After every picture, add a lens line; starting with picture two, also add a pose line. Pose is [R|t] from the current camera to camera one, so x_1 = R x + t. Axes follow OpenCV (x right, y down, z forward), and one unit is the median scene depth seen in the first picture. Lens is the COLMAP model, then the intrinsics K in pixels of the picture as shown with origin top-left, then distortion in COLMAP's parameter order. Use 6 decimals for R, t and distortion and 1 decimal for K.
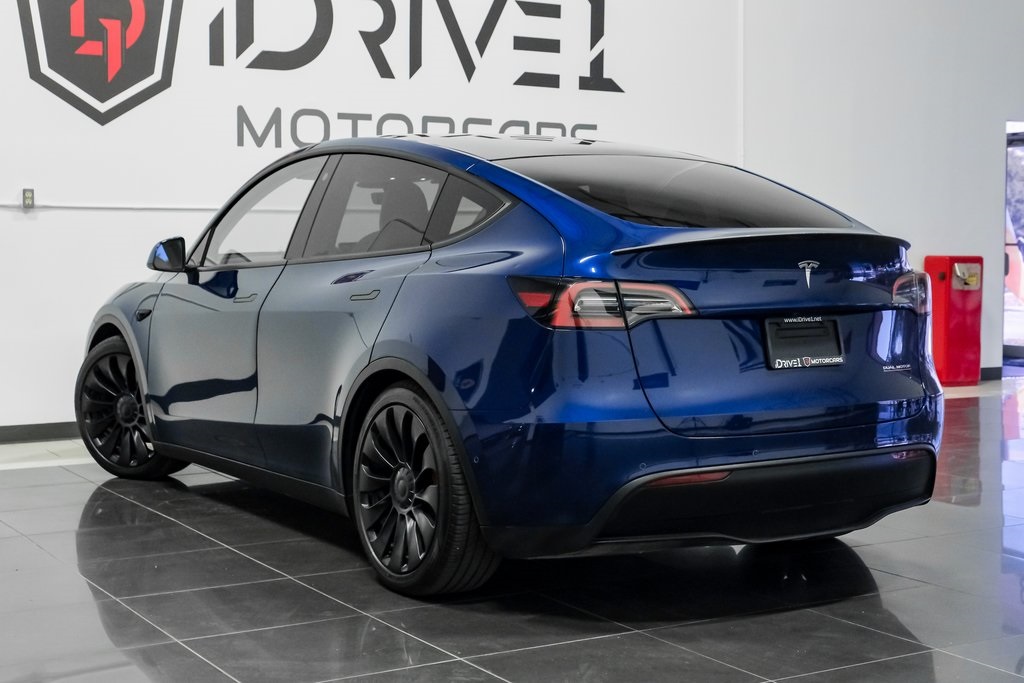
lens RADIAL K [[1522.1, 0, 487.7], [0, 1522.1, 325.7], [0, 0, 1]] dist [0.024963, 0.000000]
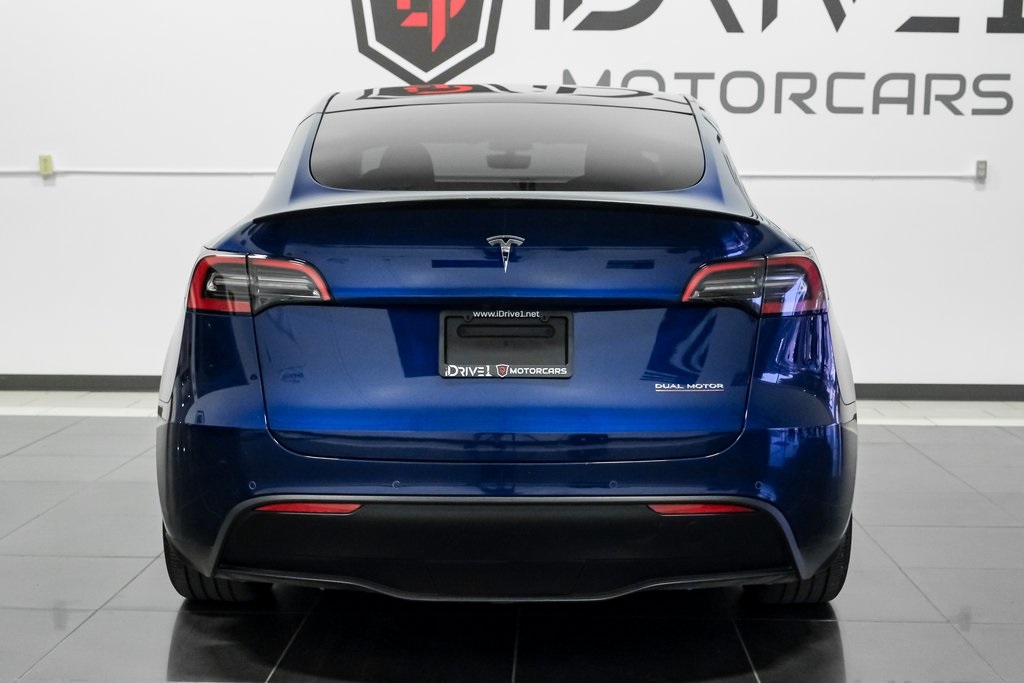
lens RADIAL K [[1389.3, 0, 502.5], [0, 1389.3, 345.6], [0, 0, 1]] dist [0.025310, 0.000000]
pose [[0.846375, 0.060838, -0.529102, 0.297192], [-0.038600, 0.997849, 0.052990, -0.012866], [0.531187, -0.024426, 0.846902, 0.219563]]
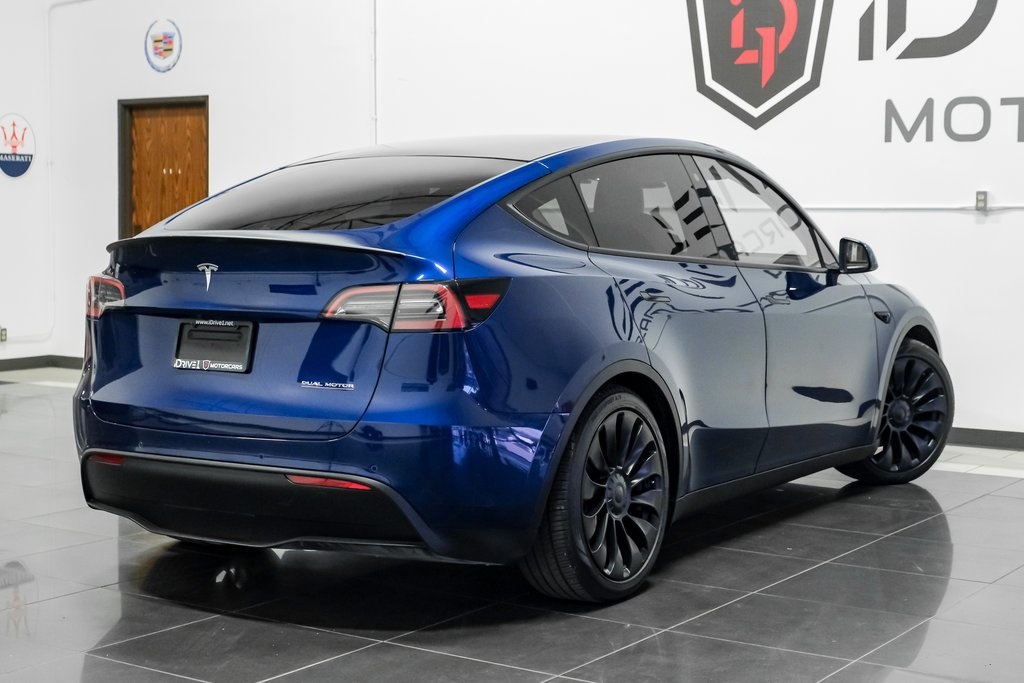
lens RADIAL K [[1599.2, 0, 549.9], [0, 1599.2, 292.5], [0, 0, 1]] dist [0.012397, 0.000000]
pose [[0.457965, 0.038981, -0.888115, 0.646262], [-0.059074, 0.998164, 0.013349, -0.026477], [0.887005, 0.046351, 0.459427, 0.373158]]
